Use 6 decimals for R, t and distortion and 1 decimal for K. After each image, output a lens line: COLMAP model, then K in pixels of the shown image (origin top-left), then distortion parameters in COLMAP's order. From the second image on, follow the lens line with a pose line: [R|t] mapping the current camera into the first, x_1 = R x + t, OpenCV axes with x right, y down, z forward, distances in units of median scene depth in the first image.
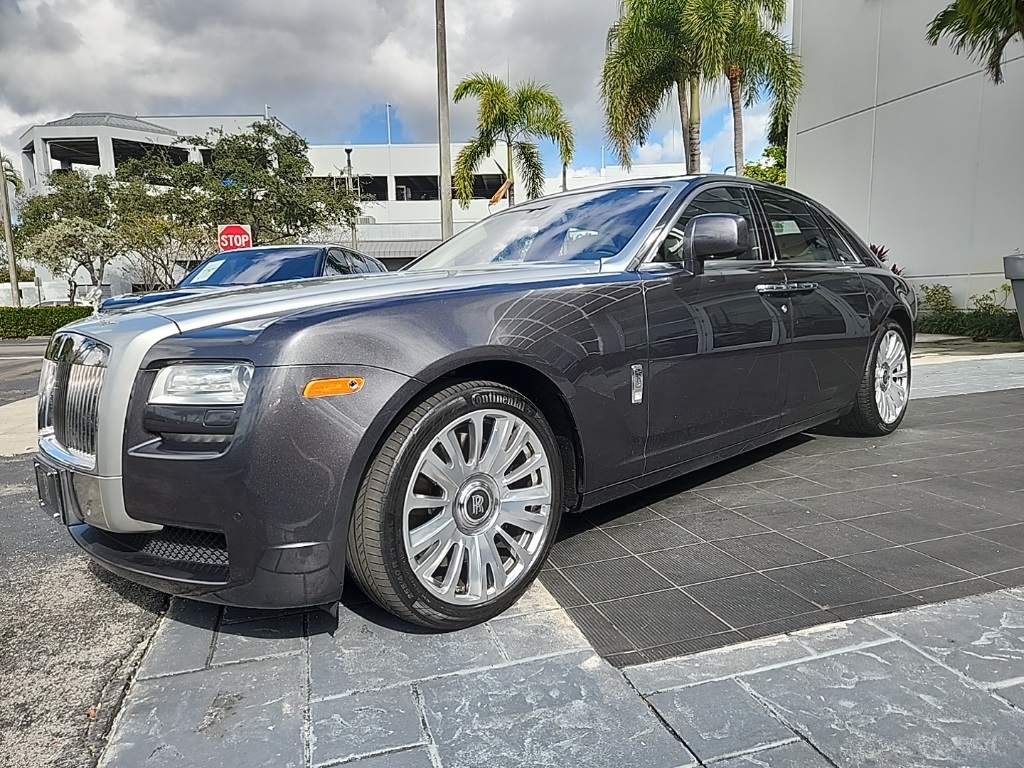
lens RADIAL K [[690.8, 0, 510.1], [0, 690.8, 384.8], [0, 0, 1]] dist [0.083590, -0.078942]
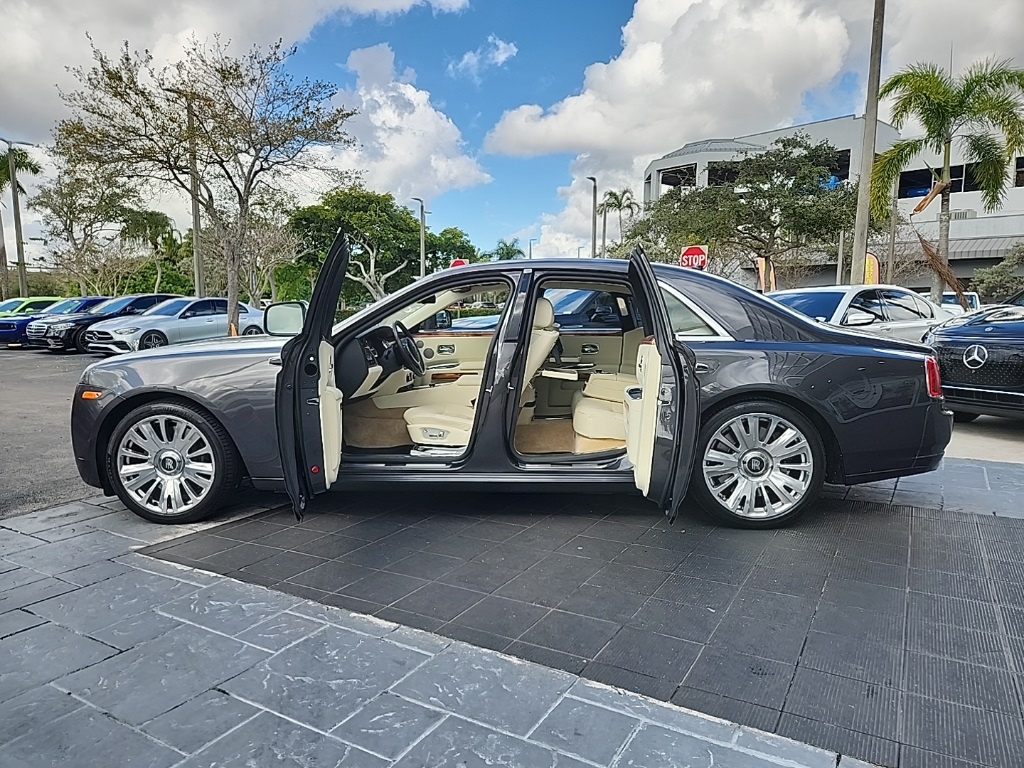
lens RADIAL K [[697.4, 0, 508.9], [0, 697.4, 386.2], [0, 0, 1]] dist [0.070733, -0.069440]
pose [[0.665812, 0.111026, -0.737813, 1.185438], [-0.110427, 0.992640, 0.049722, -0.144788], [0.737903, 0.048369, 0.673171, 0.209868]]
